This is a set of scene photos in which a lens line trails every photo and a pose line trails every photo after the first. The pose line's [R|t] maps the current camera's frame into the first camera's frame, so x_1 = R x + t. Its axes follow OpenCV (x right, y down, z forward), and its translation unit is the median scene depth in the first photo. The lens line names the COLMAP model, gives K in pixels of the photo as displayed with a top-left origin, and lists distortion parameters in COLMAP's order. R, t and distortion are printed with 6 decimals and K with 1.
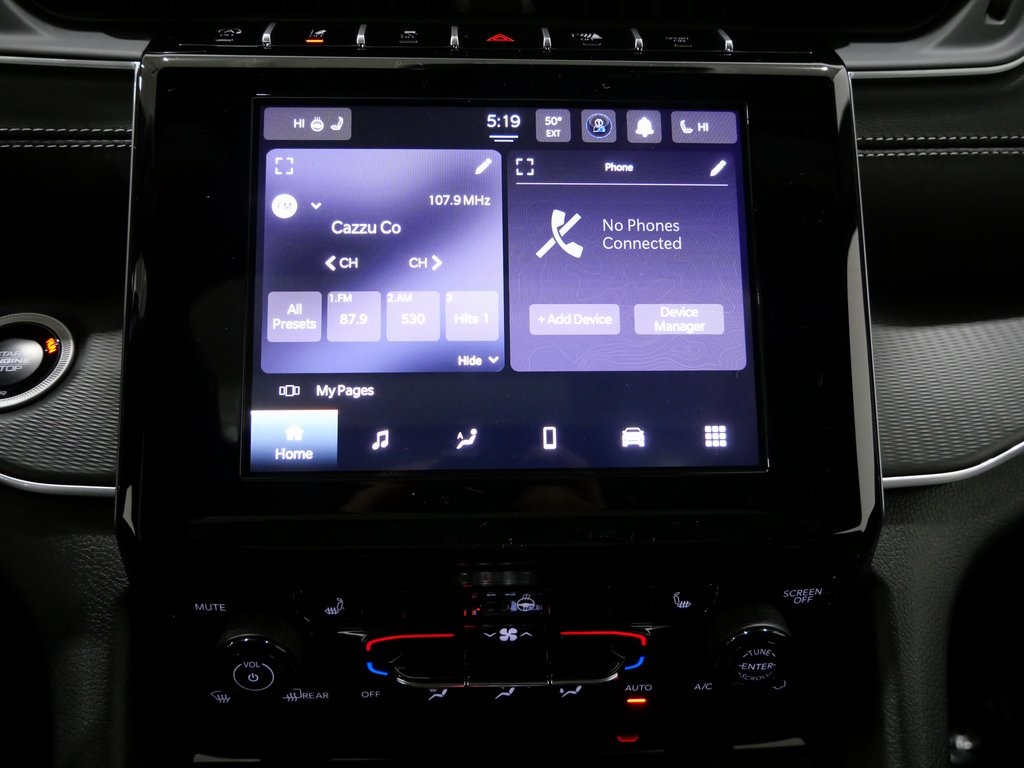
lens RADIAL K [[871.8, 0, 509.9], [0, 871.8, 386.7], [0, 0, 1]] dist [-0.029451, -0.012762]
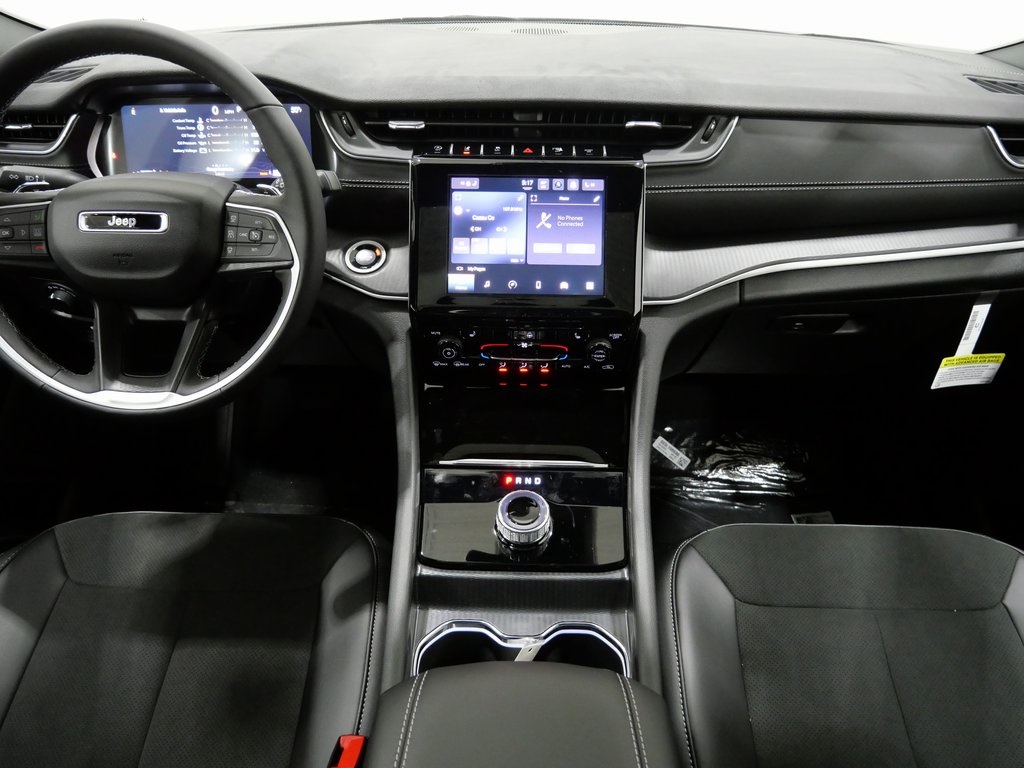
lens RADIAL K [[716.6, 0, 510.8], [0, 716.6, 377.8], [0, 0, 1]] dist [-0.026794, 0.005586]
pose [[0.996883, 0.032877, -0.071713, 0.142828], [-0.022373, 0.989522, 0.142635, 0.022486], [0.075652, -0.140586, 0.987174, -1.666757]]
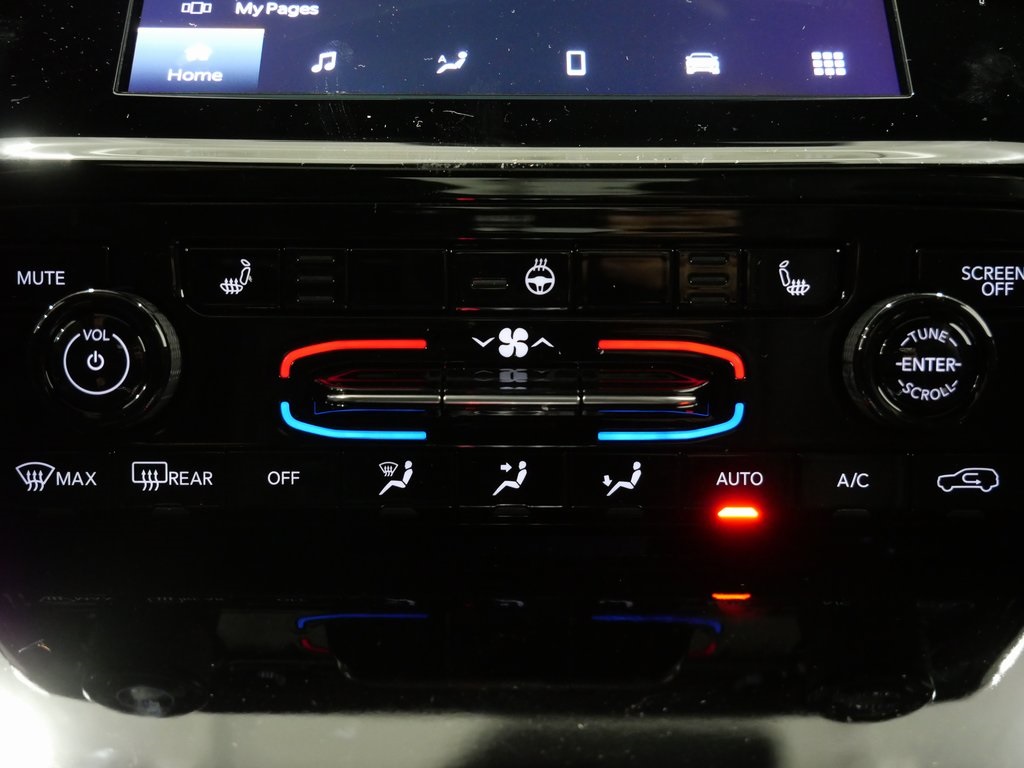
lens RADIAL K [[1570.9, 0, 506.1], [0, 1570.9, 384.3], [0, 0, 1]] dist [0.019405, 0.000000]
pose [[0.998651, -0.014792, -0.049775, 0.047159], [-0.007611, 0.906517, -0.422101, 0.769777], [0.051365, 0.421911, 0.905181, 0.009906]]
